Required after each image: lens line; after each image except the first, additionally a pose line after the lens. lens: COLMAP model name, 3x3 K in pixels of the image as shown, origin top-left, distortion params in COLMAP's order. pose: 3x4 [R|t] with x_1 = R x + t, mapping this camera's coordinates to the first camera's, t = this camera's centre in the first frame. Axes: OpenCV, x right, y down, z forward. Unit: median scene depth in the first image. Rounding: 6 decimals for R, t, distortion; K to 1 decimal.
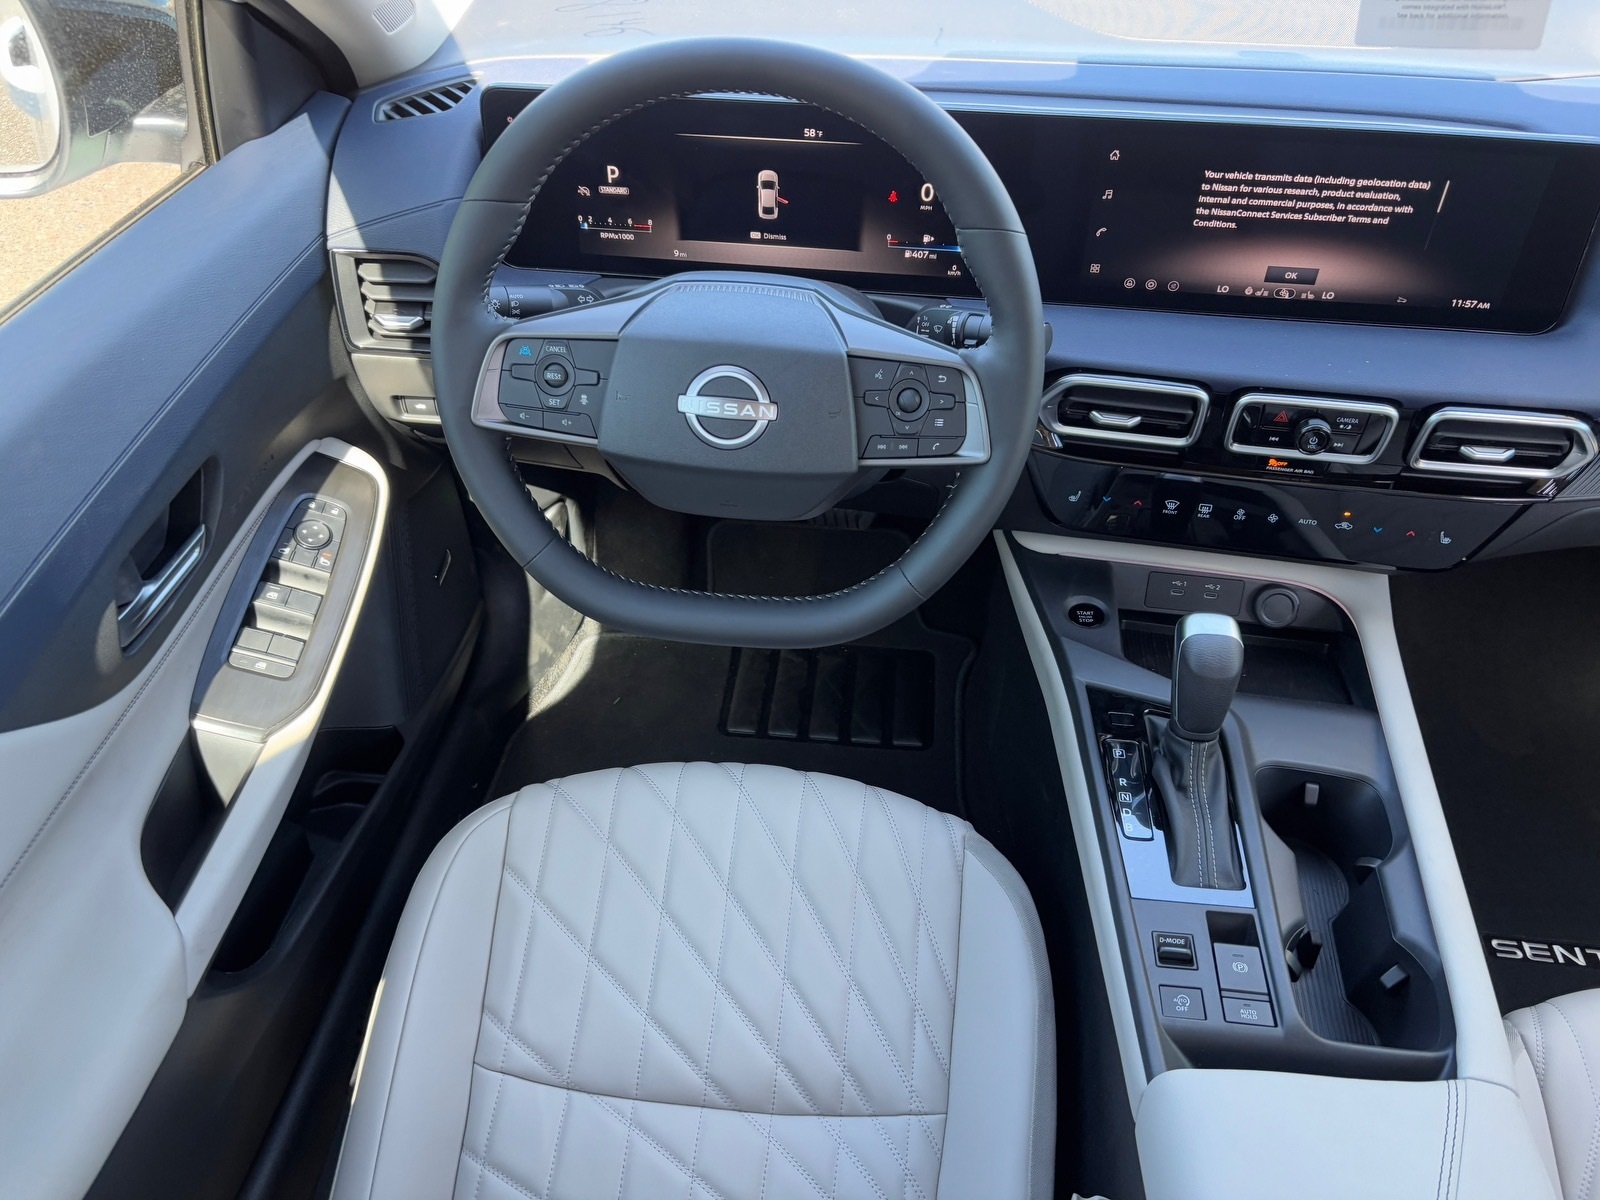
lens RADIAL K [[1215.9, 0, 801.4], [0, 1215.9, 603.9], [0, 0, 1]] dist [0.011754, 0.011421]
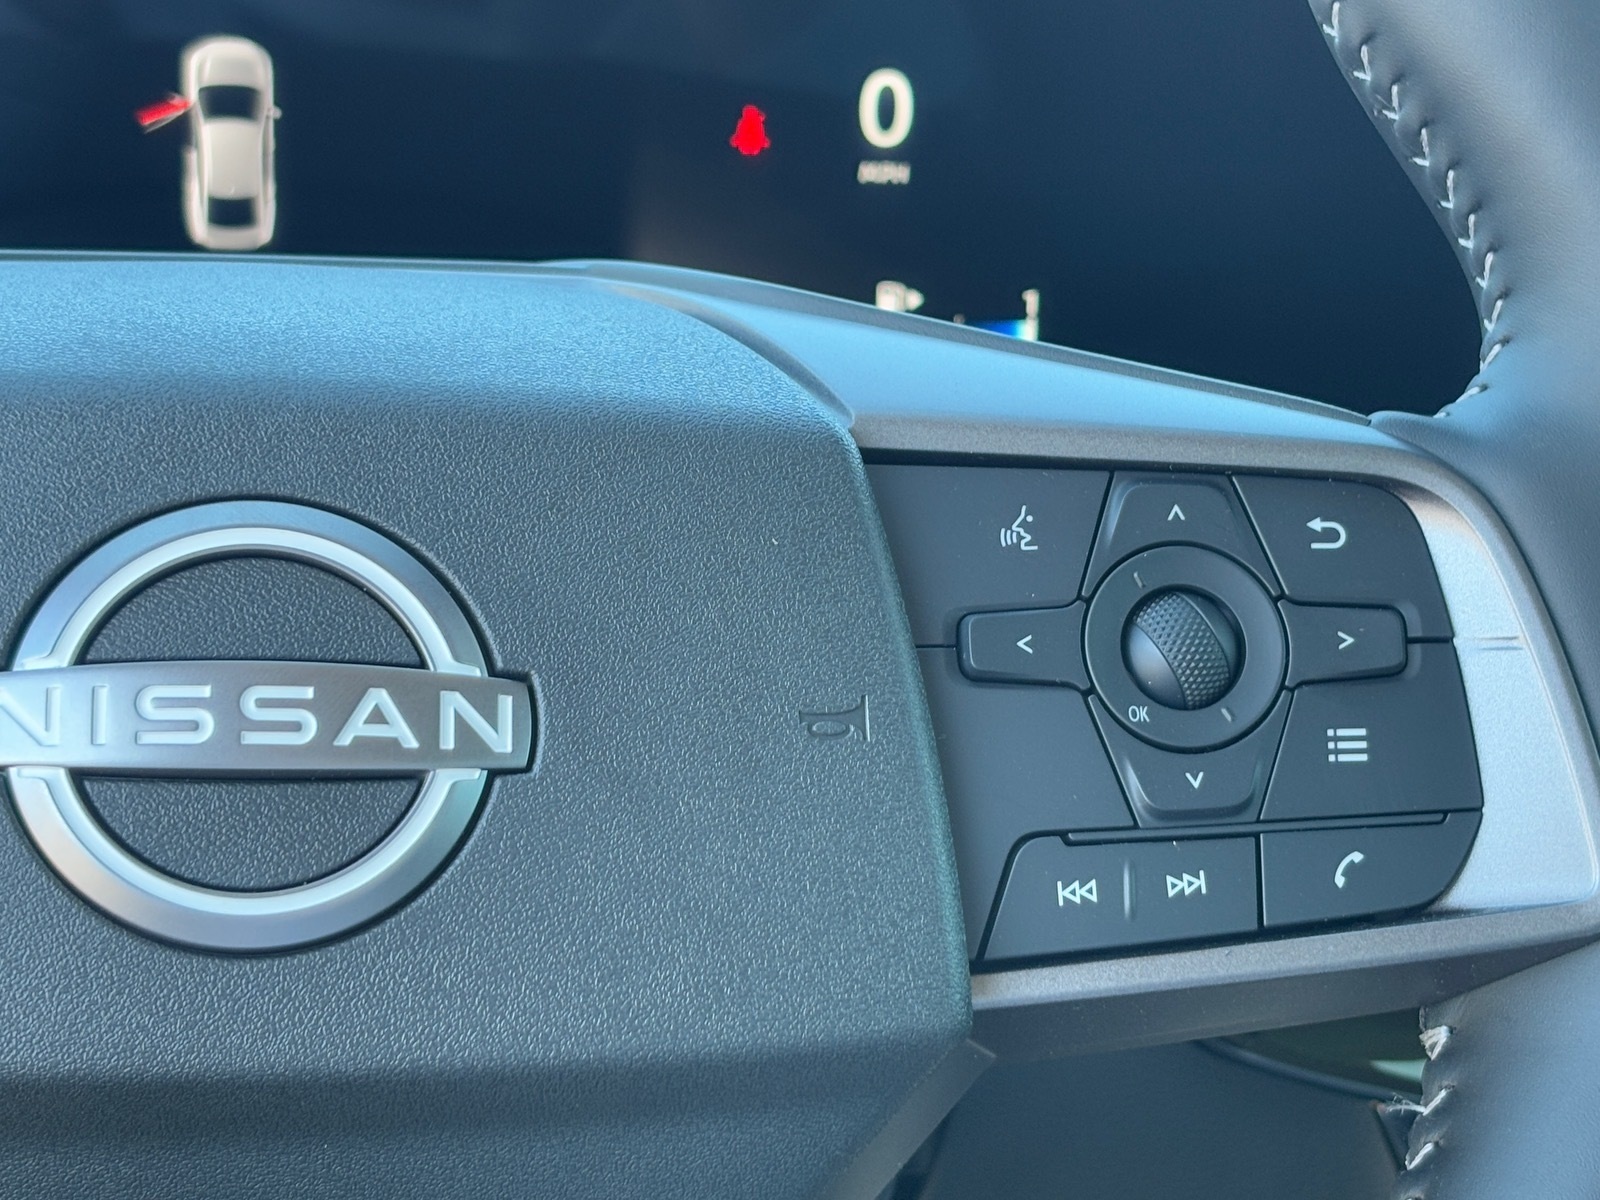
lens RADIAL K [[3257.5, 0, 866.3], [0, 3257.5, 592.7], [0, 0, 1]] dist [0.296458, -1.662672]
pose [[0.962058, -0.040750, 0.269785, -0.088597], [0.153939, 0.897445, -0.413394, 0.031409], [-0.225272, 0.439239, 0.869667, 0.465352]]
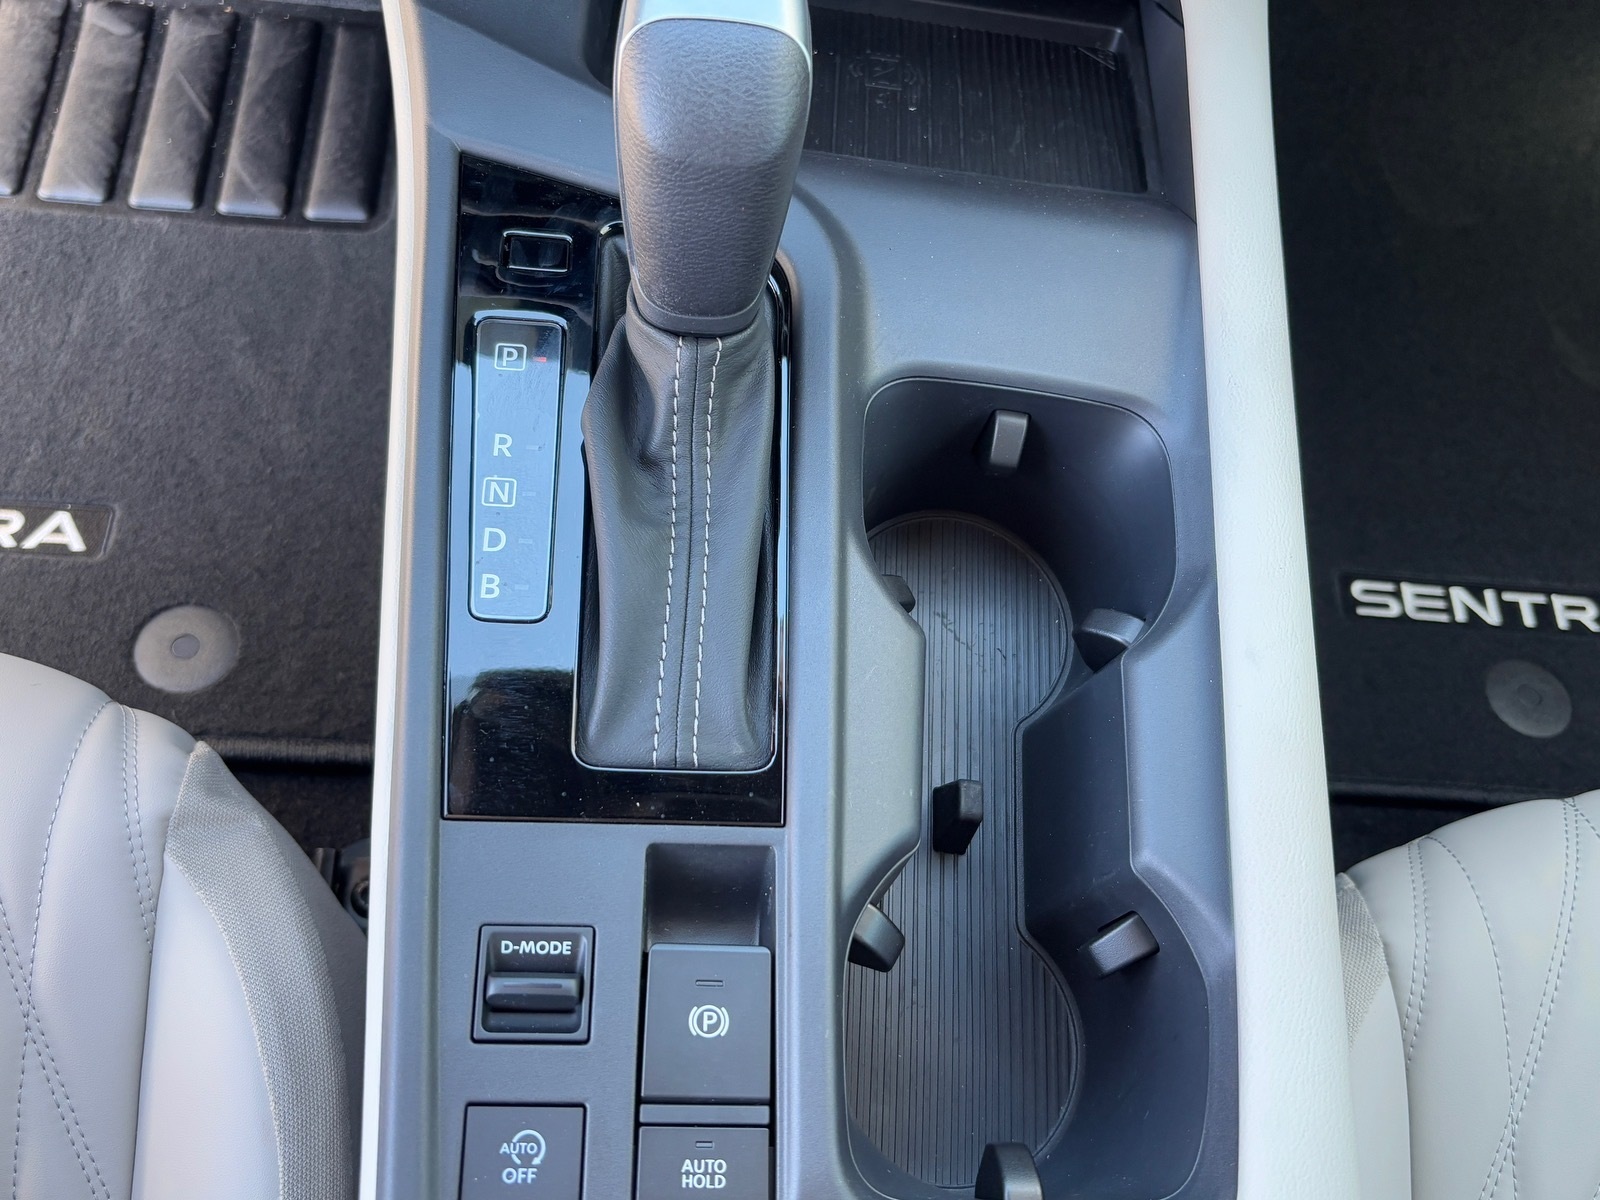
lens RADIAL K [[1496.6, 0, 802.4], [0, 1496.6, 550.3], [0, 0, 1]] dist [0.005311, 0.004158]
pose [[0.987879, -0.042534, 0.149284, 0.286630], [-0.018847, 0.921744, 0.387340, -0.001092], [-0.154077, -0.385459, 0.909770, 0.566463]]
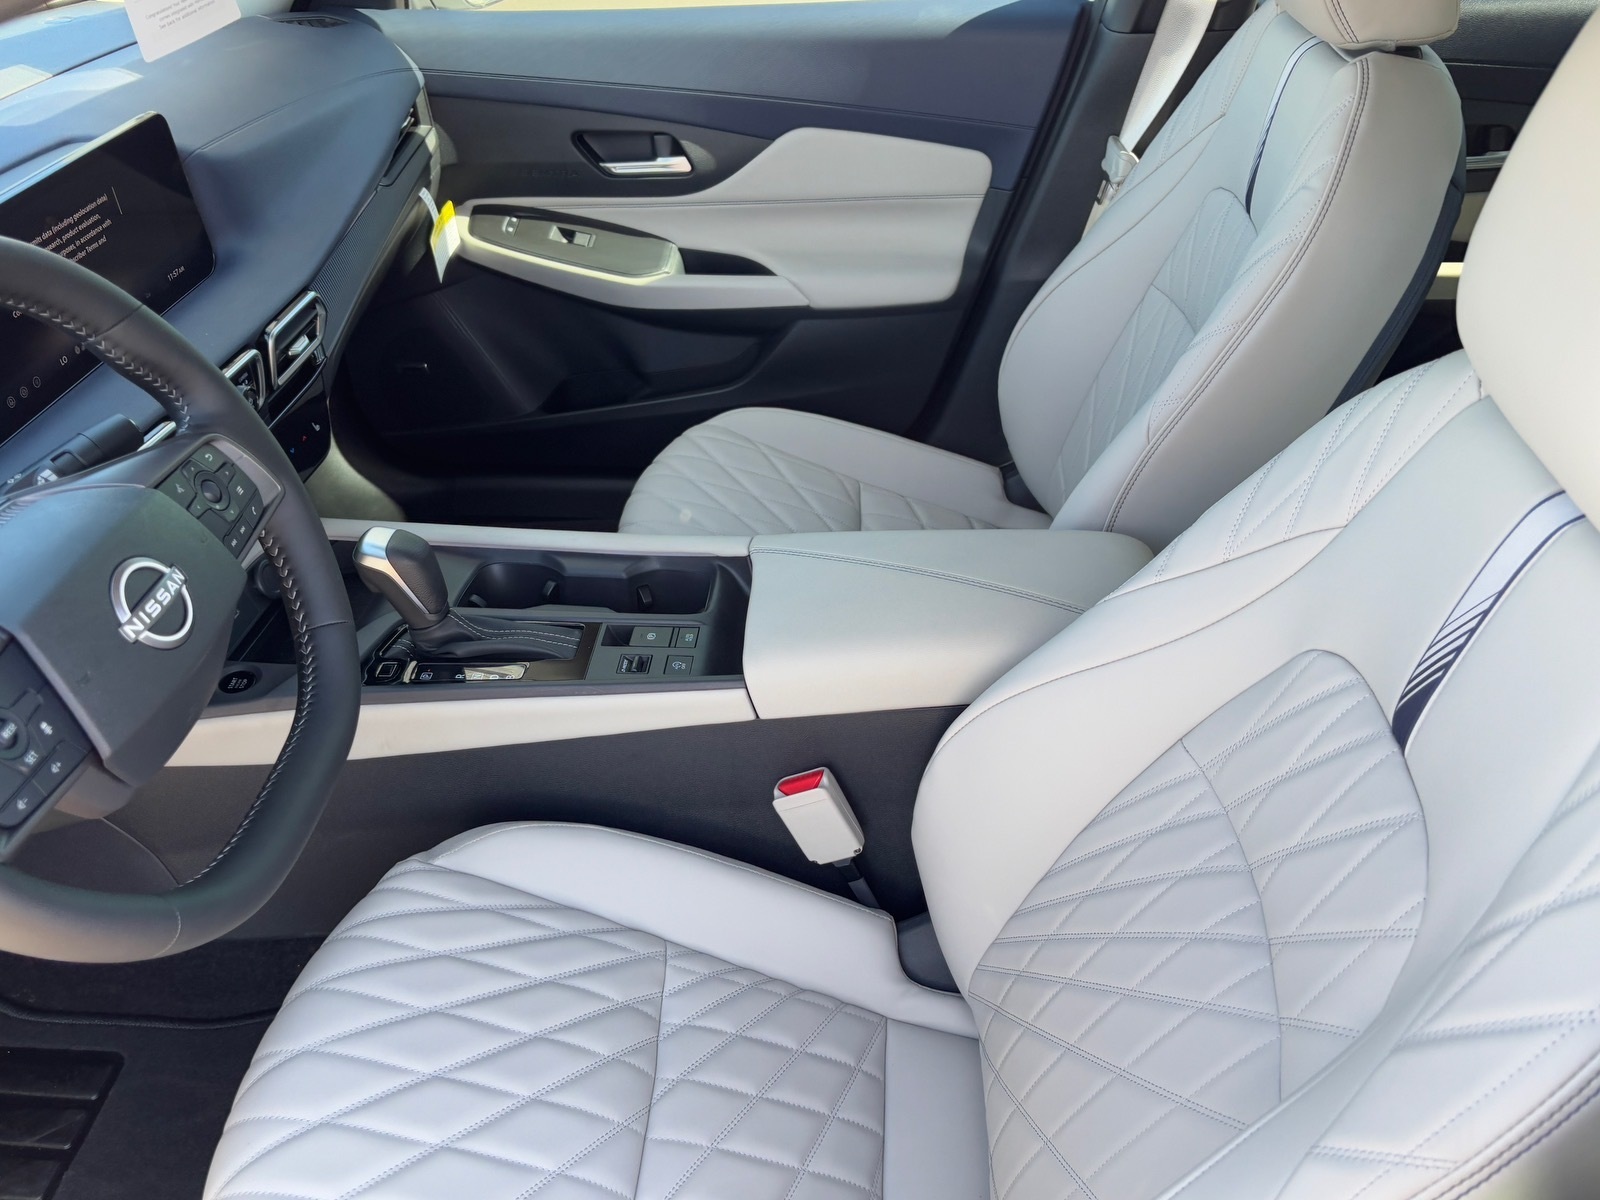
lens RADIAL K [[1360.6, 0, 800.0], [0, 1360.6, 600.0], [0, 0, 1]] dist [0.011839, 0.005756]
pose [[-0.039618, -0.572193, 0.819161, -0.736969], [0.676390, 0.588064, 0.443483, -0.239783], [-0.735477, 0.571643, 0.363728, 0.268194]]
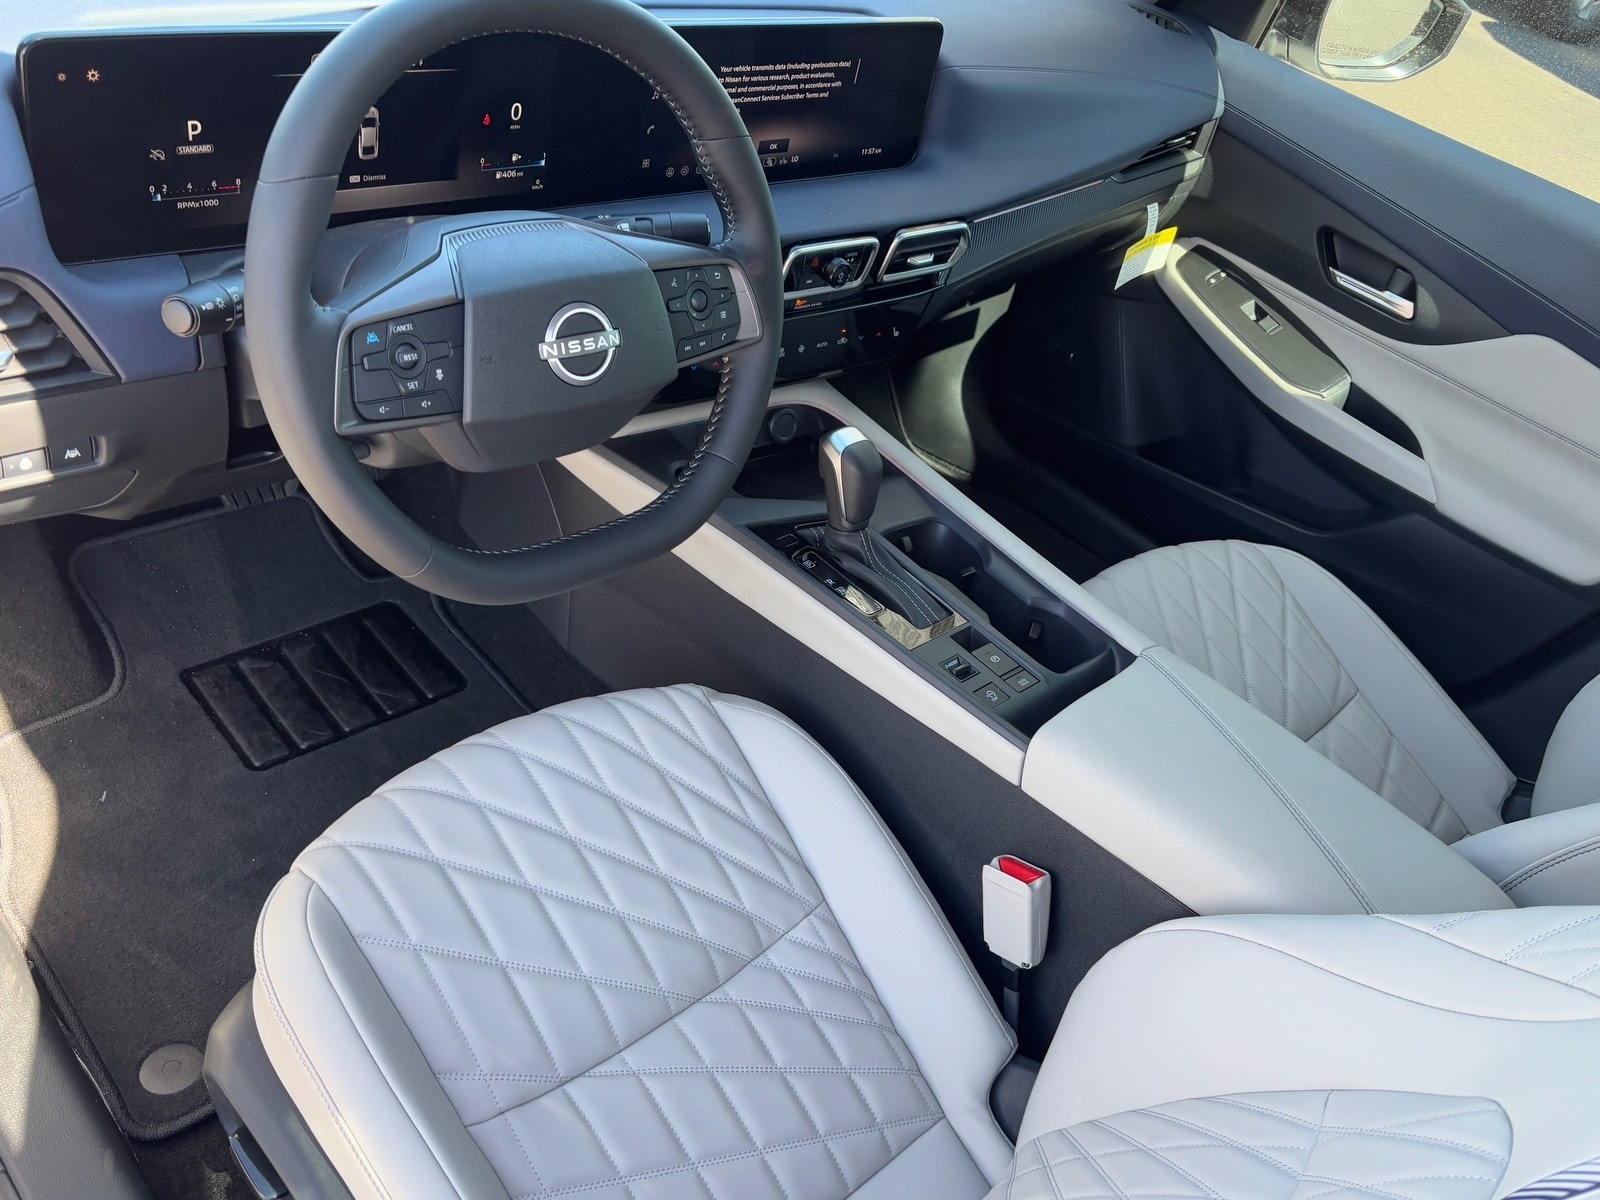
lens RADIAL K [[1360.6, 0, 800.0], [0, 1360.6, 600.0], [0, 0, 1]] dist [0.011839, 0.005756]
pose [[0.633375, -0.358528, 0.685779, -0.684227], [0.316719, 0.928677, 0.192999, -0.106456], [-0.706063, 0.094958, 0.701753, 0.077243]]
